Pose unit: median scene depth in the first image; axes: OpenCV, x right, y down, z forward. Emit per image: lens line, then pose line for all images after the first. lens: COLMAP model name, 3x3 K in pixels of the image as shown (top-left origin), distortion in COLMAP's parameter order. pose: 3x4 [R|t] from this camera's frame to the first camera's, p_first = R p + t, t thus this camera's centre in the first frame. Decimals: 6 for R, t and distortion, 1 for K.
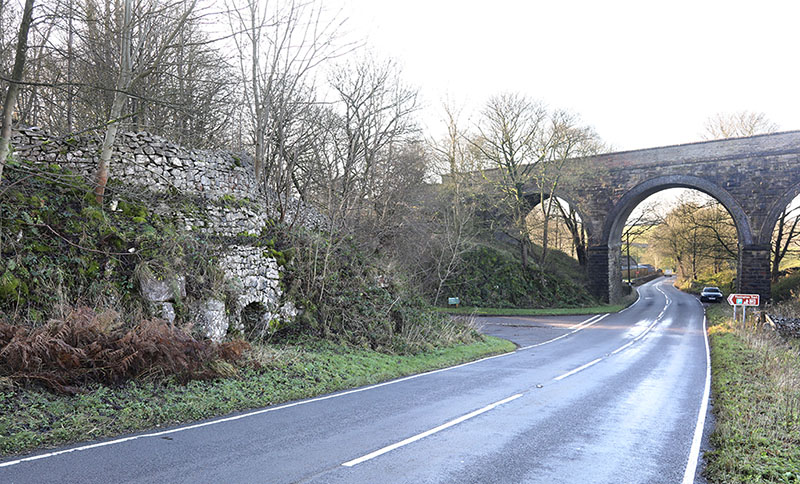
lens RADIAL K [[653.6, 0, 399.1], [0, 653.6, 286.3], [0, 0, 1]] dist [-0.004224, -0.002440]
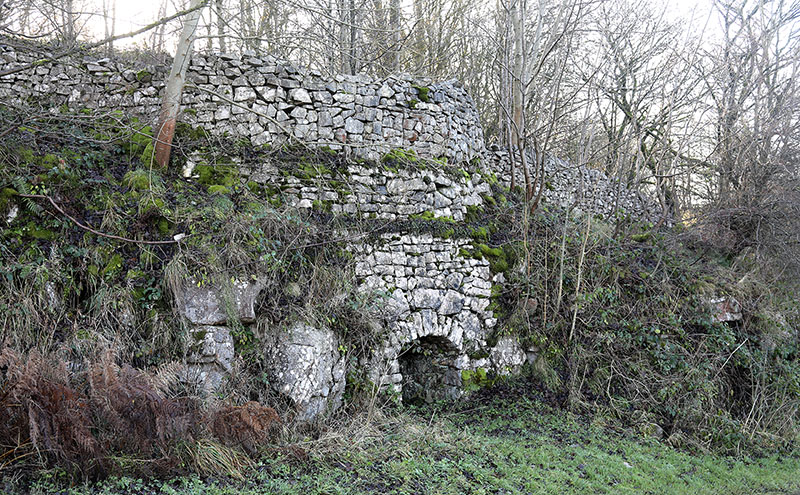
lens RADIAL K [[892.5, 0, 401.0], [0, 892.5, 280.4], [0, 0, 1]] dist [0.004371, 0.003018]
pose [[0.871974, 0.000793, -0.489552, 0.131502], [-0.026539, 0.998605, -0.045653, 0.012543], [0.488833, 0.052800, 0.870778, 0.323504]]
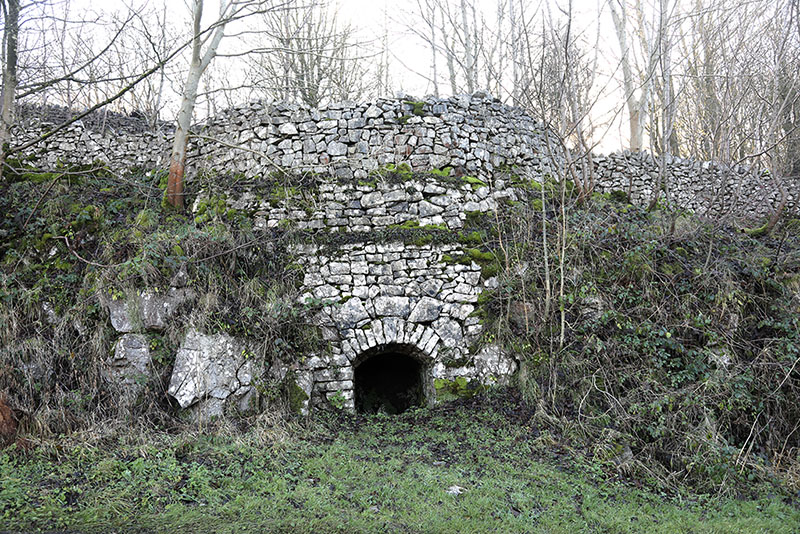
lens RADIAL K [[714.5, 0, 398.6], [0, 714.5, 278.8], [0, 0, 1]] dist [-0.005627, -0.001216]
pose [[0.480467, -0.075876, -0.873725, 0.318870], [-0.011270, 0.995634, -0.092660, 0.026156], [0.876941, 0.054366, 0.477514, 0.718011]]
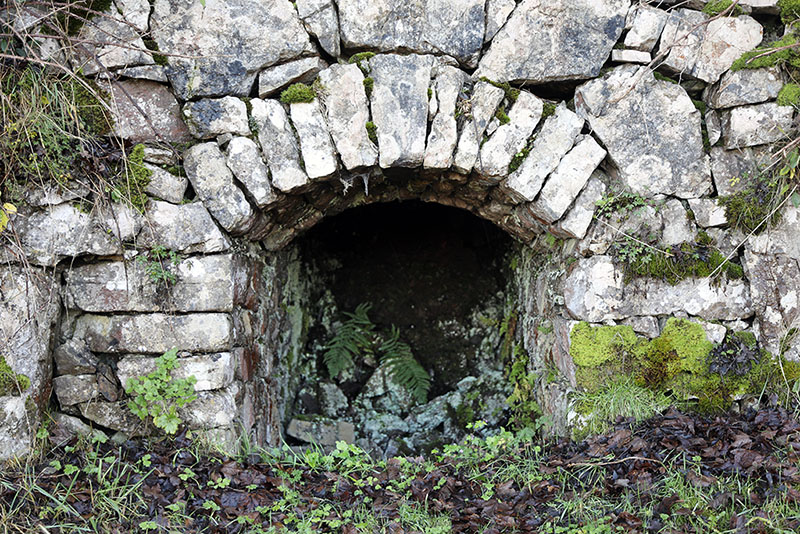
lens RADIAL K [[1267.2, 0, 400.0], [0, 1267.2, 267.0], [0, 0, 1]] dist [0.015727, -0.009031]
pose [[0.423708, 0.103220, -0.899899, 0.009879], [-0.059773, 0.994507, 0.085928, 0.022754], [0.903825, 0.017381, 0.427550, 0.898351]]
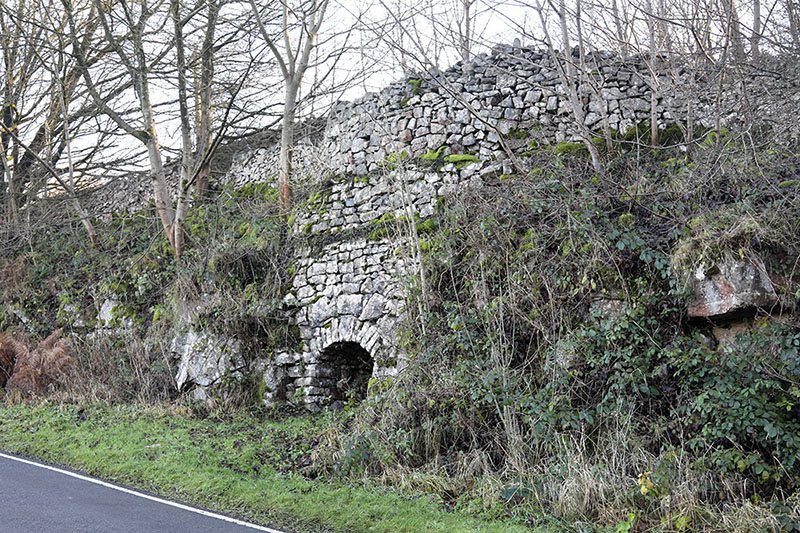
lens RADIAL K [[1092.4, 0, 399.7], [0, 1092.4, 316.6], [0, 0, 1]] dist [0.006292, 0.001797]
pose [[-0.387535, -0.050711, -0.920459, 0.615961], [-0.037437, 0.998528, -0.039251, 0.037997], [0.921094, 0.019248, -0.388863, 1.415506]]
